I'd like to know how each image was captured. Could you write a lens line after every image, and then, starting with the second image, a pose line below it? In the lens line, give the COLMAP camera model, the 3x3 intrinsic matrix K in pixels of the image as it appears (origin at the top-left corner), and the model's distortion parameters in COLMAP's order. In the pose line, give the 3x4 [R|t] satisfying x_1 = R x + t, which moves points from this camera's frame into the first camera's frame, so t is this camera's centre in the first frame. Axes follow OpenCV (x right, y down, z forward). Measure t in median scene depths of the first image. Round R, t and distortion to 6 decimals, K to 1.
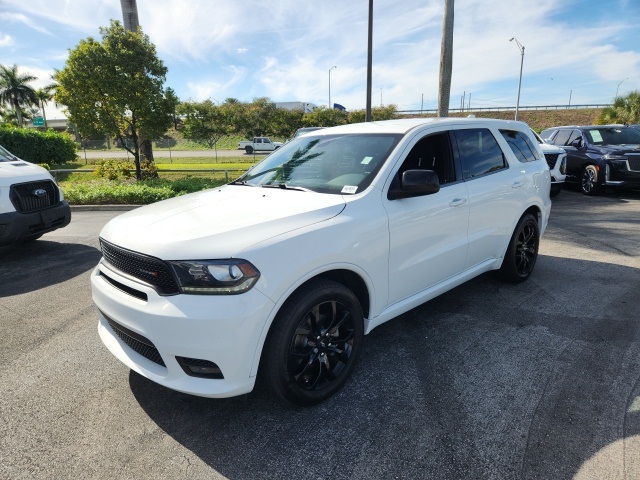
lens RADIAL K [[428.0, 0, 321.8], [0, 428.0, 249.3], [0, 0, 1]] dist [0.068231, -0.058586]
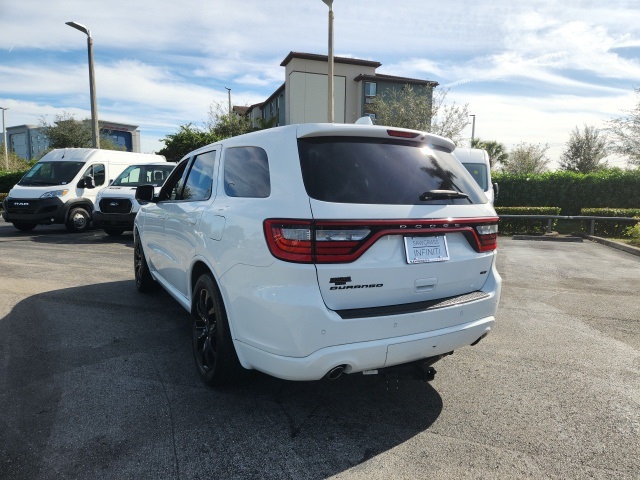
lens RADIAL K [[425.6, 0, 327.3], [0, 425.6, 236.6], [0, 0, 1]] dist [0.077182, -0.063296]
pose [[-0.233919, 0.119098, -0.964934, 1.585418], [-0.246973, 0.952636, 0.177451, -0.442247], [0.940365, 0.279822, -0.193425, 1.949084]]
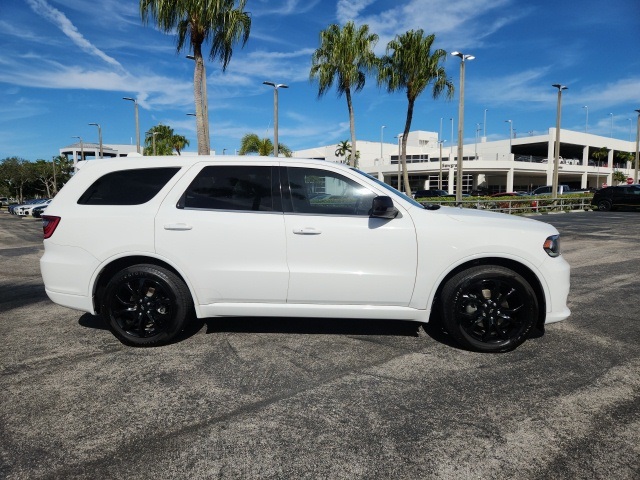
lens RADIAL K [[421.3, 0, 320.0], [0, 421.3, 240.0], [0, 0, 1]] dist [0.075029, -0.065912]
pose [[-0.660811, -0.058742, 0.748250, -0.999782], [0.201331, 0.946523, 0.252111, -0.499480], [-0.723045, 0.317244, -0.613646, 2.324806]]
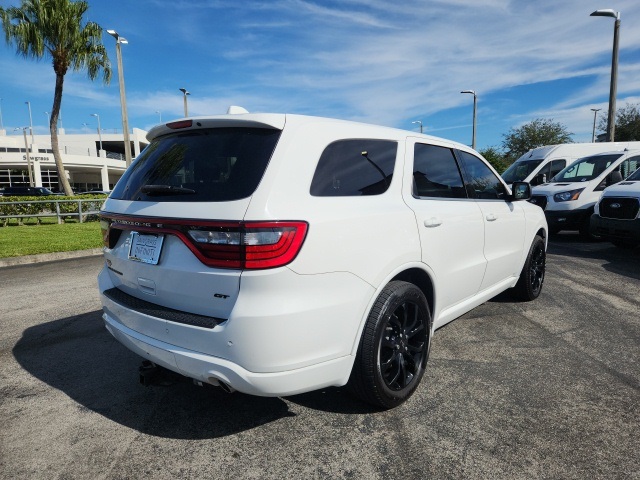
lens RADIAL K [[425.6, 0, 327.0], [0, 425.6, 241.3], [0, 0, 1]] dist [0.075743, -0.061741]
pose [[-0.994375, 0.046205, -0.095305, 0.526353], [0.008535, 0.931858, 0.362722, -0.609218], [0.105571, 0.359868, -0.927011, 2.710811]]
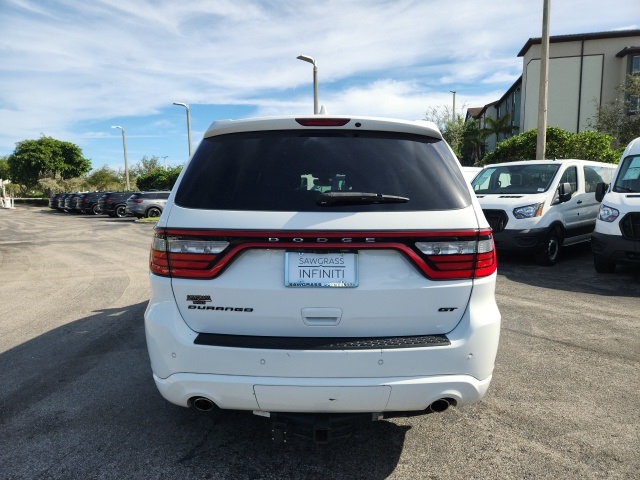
lens RADIAL K [[428.8, 0, 320.0], [0, 428.8, 240.0], [0, 0, 1]] dist [0.067682, -0.058490]
pose [[-0.711119, 0.093160, -0.696873, 1.199735], [-0.152897, 0.946969, 0.282617, -0.538289], [0.686246, 0.307524, -0.659163, 2.366498]]
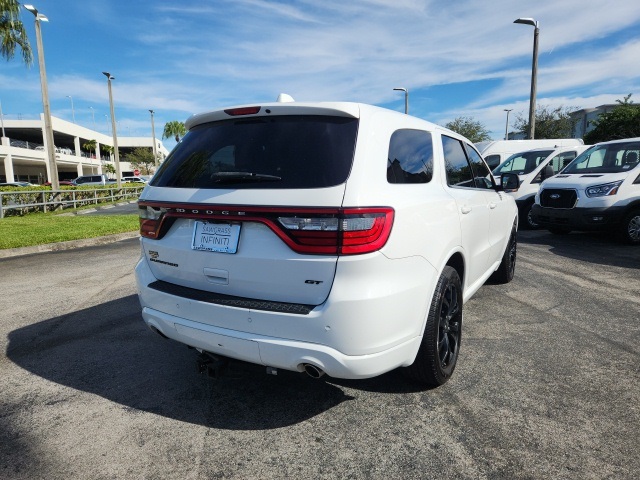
lens RADIAL K [[425.6, 0, 327.3], [0, 425.6, 236.6], [0, 0, 1]] dist [0.077182, -0.063296]
pose [[-0.964391, 0.064913, -0.256392, 0.776313], [-0.034569, 0.930160, 0.365523, -0.601402], [0.262213, 0.361370, -0.894794, 2.685330]]
